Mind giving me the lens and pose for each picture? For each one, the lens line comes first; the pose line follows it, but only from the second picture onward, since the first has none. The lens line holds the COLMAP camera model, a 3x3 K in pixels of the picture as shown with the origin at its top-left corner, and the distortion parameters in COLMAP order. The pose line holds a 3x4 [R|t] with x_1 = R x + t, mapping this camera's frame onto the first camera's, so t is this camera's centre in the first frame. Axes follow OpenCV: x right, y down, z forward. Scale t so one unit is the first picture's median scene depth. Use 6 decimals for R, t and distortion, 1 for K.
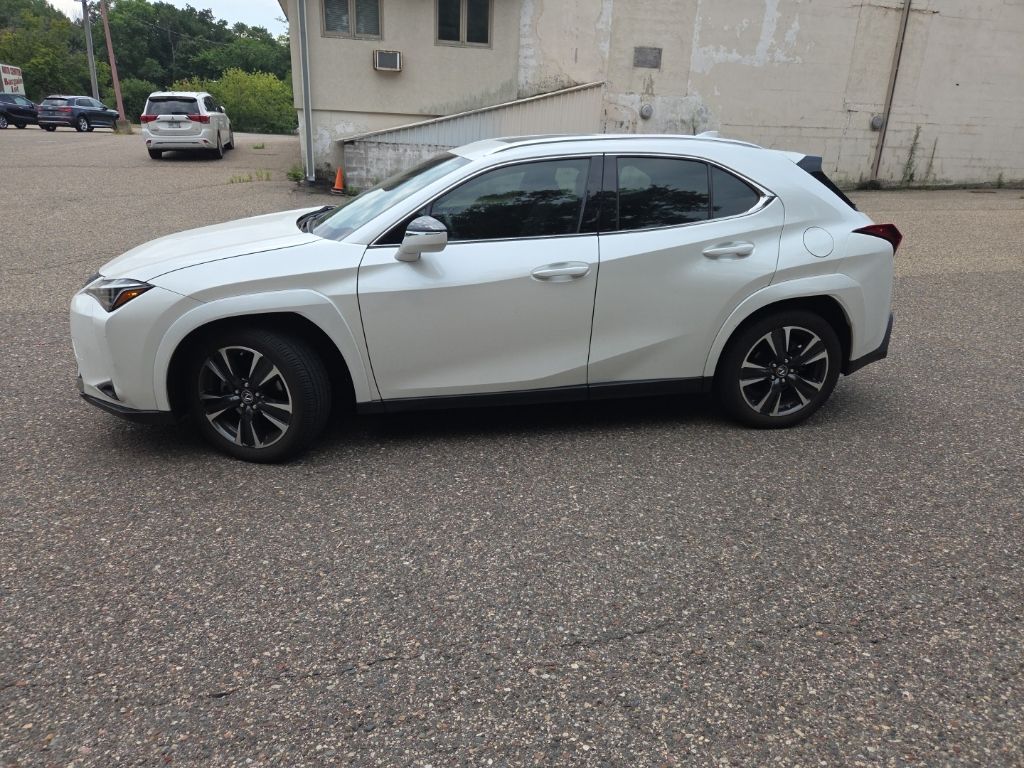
lens RADIAL K [[681.1, 0, 507.9], [0, 681.1, 378.8], [0, 0, 1]] dist [0.073229, -0.056855]
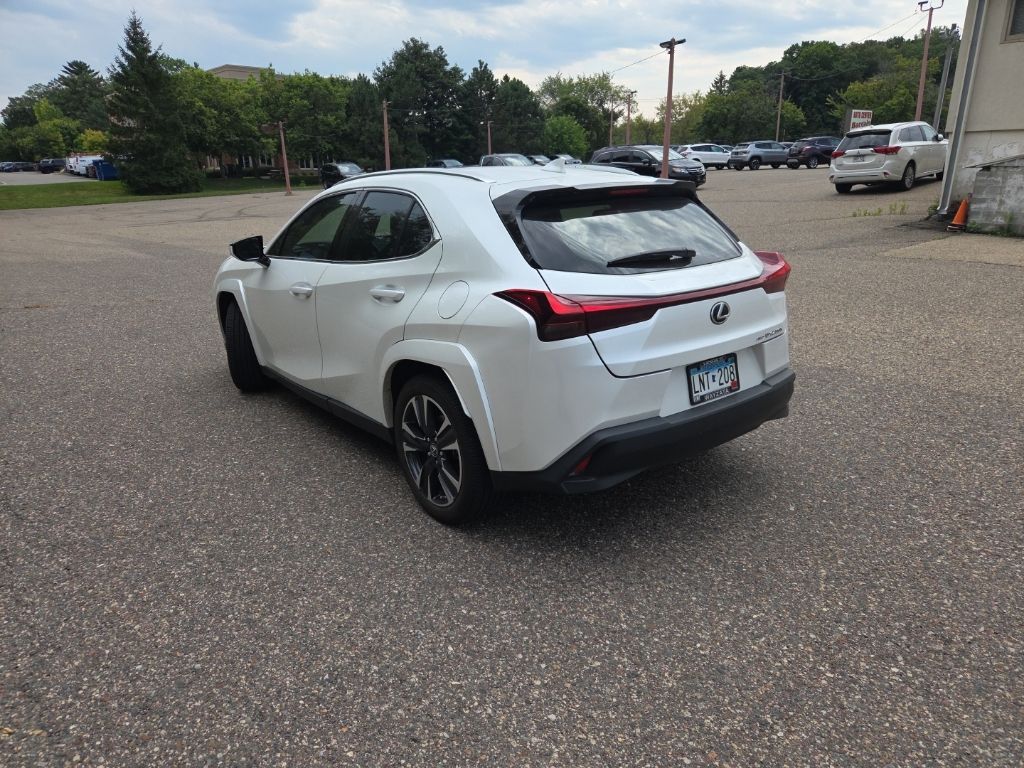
lens RADIAL K [[681.1, 0, 519.4], [0, 681.1, 390.5], [0, 0, 1]] dist [0.073229, -0.056855]
pose [[0.463170, 0.237810, -0.853768, 1.133381], [-0.262035, 0.957005, 0.124412, -0.208638], [0.846647, 0.166093, 0.505571, 0.668227]]
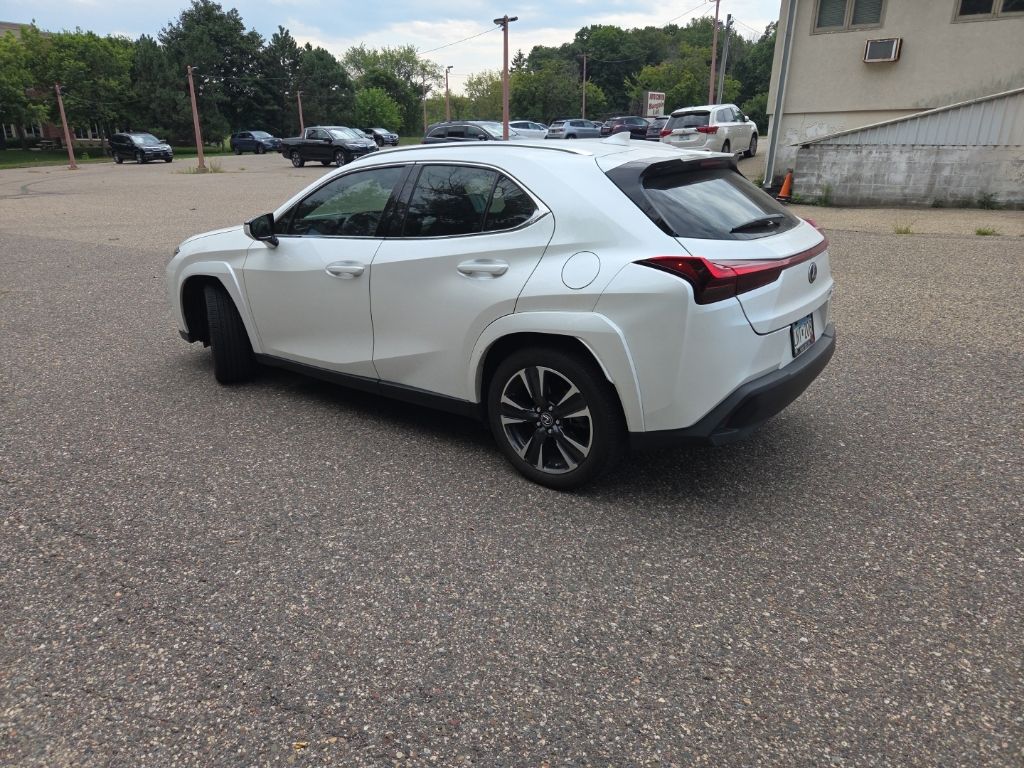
lens RADIAL K [[681.1, 0, 502.7], [0, 681.1, 381.5], [0, 0, 1]] dist [0.073229, -0.056855]
pose [[0.664575, 0.213431, -0.716092, 0.955771], [-0.217637, 0.972077, 0.087748, -0.118270], [0.714825, 0.097533, 0.692469, 0.384419]]
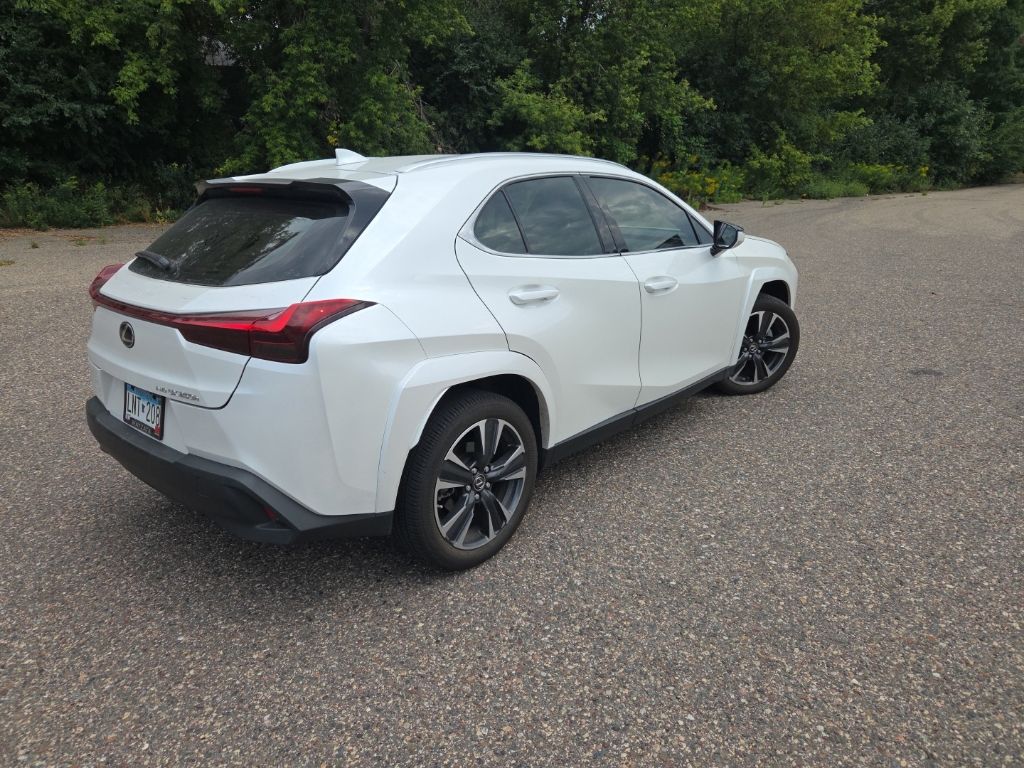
lens RADIAL K [[681.1, 0, 511.2], [0, 681.1, 380.6], [0, 0, 1]] dist [0.073229, -0.056855]
pose [[-0.783058, 0.182330, -0.594622, 0.693683], [-0.202840, 0.828921, 0.521293, -0.626795], [0.587942, 0.528816, -0.612109, 1.839888]]
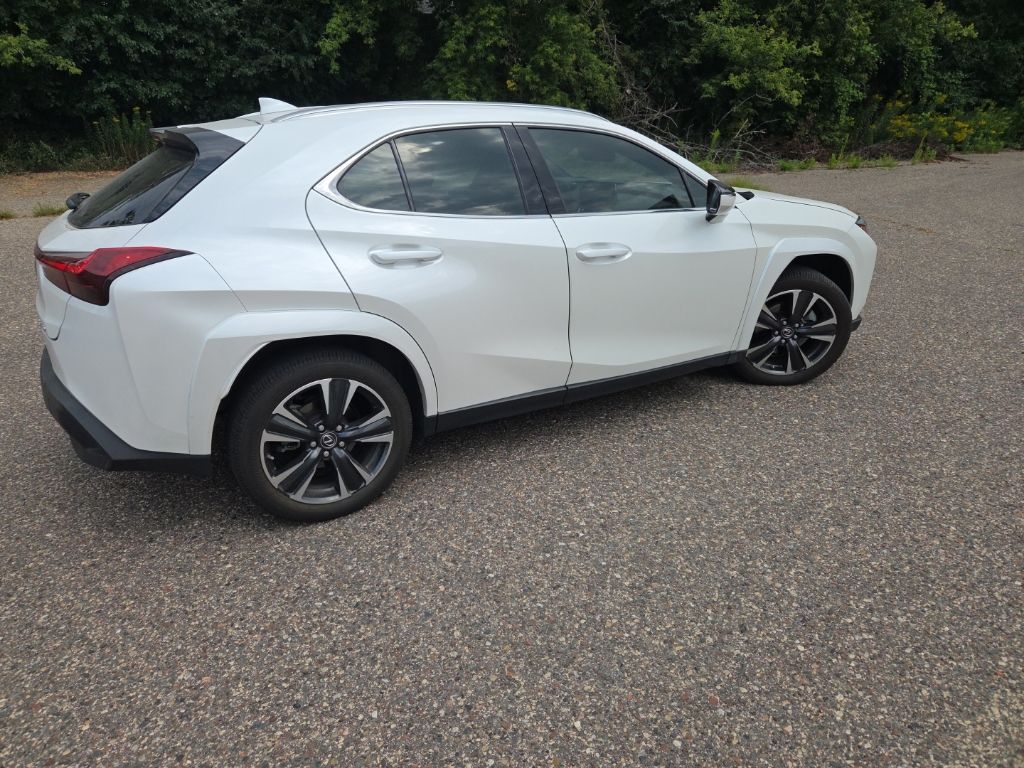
lens RADIAL K [[681.1, 0, 500.6], [0, 681.1, 374.5], [0, 0, 1]] dist [0.073229, -0.056855]
pose [[-0.943026, 0.117690, -0.311208, 0.364192], [-0.108876, 0.774699, 0.622887, -0.678293], [0.314400, 0.621281, -0.717748, 1.966512]]
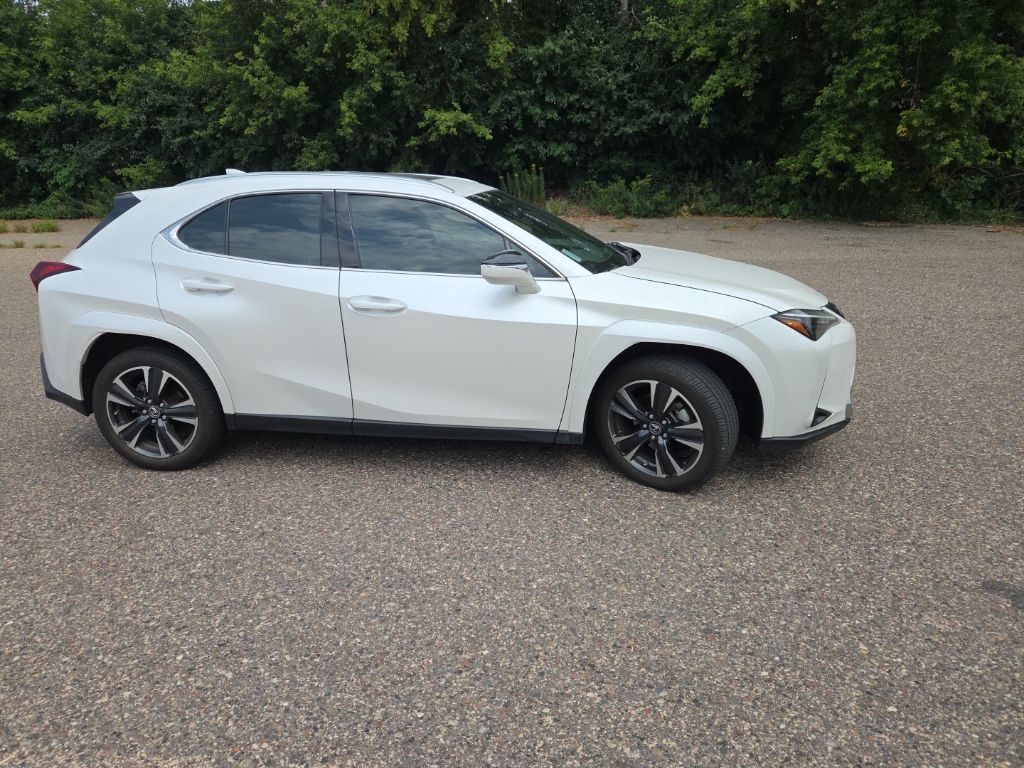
lens RADIAL K [[681.1, 0, 504.1], [0, 681.1, 382.1], [0, 0, 1]] dist [0.073229, -0.056855]
pose [[-0.950315, -0.089268, 0.298216, -0.446694], [0.106931, 0.806091, 0.582051, -0.722438], [-0.292348, 0.585020, -0.756495, 2.022522]]
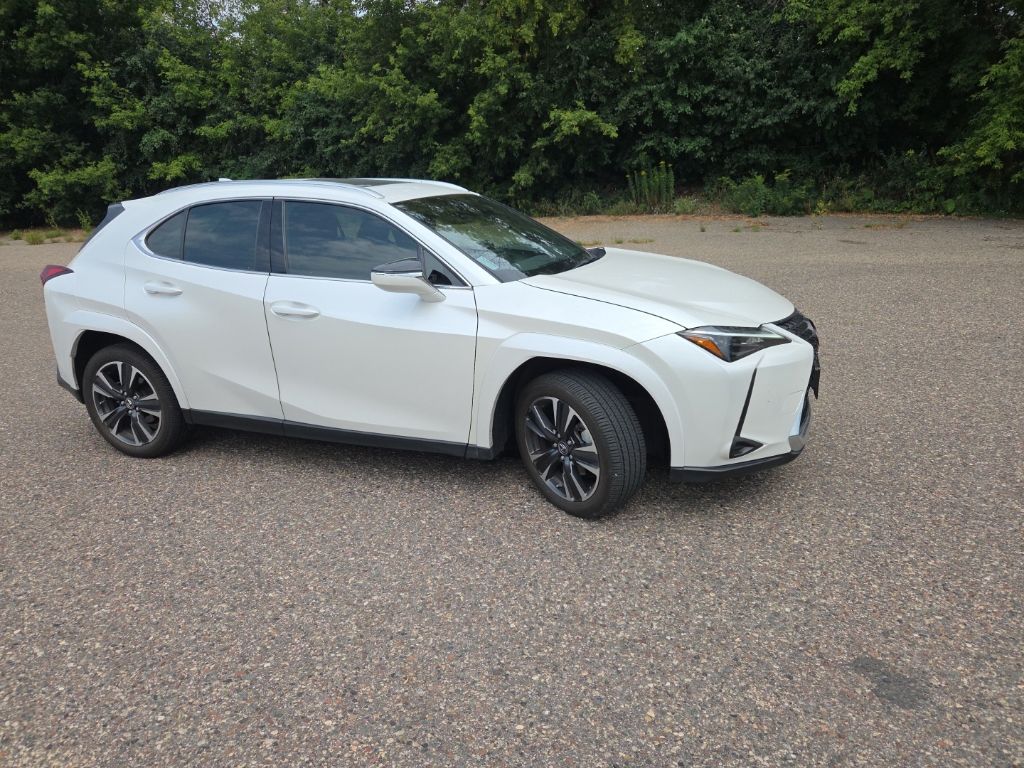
lens RADIAL K [[681.1, 0, 514.5], [0, 681.1, 388.8], [0, 0, 1]] dist [0.073229, -0.056855]
pose [[-0.856924, -0.135112, 0.497419, -0.730786], [0.195710, 0.807477, 0.556488, -0.668642], [-0.476842, 0.574218, -0.665504, 1.866317]]
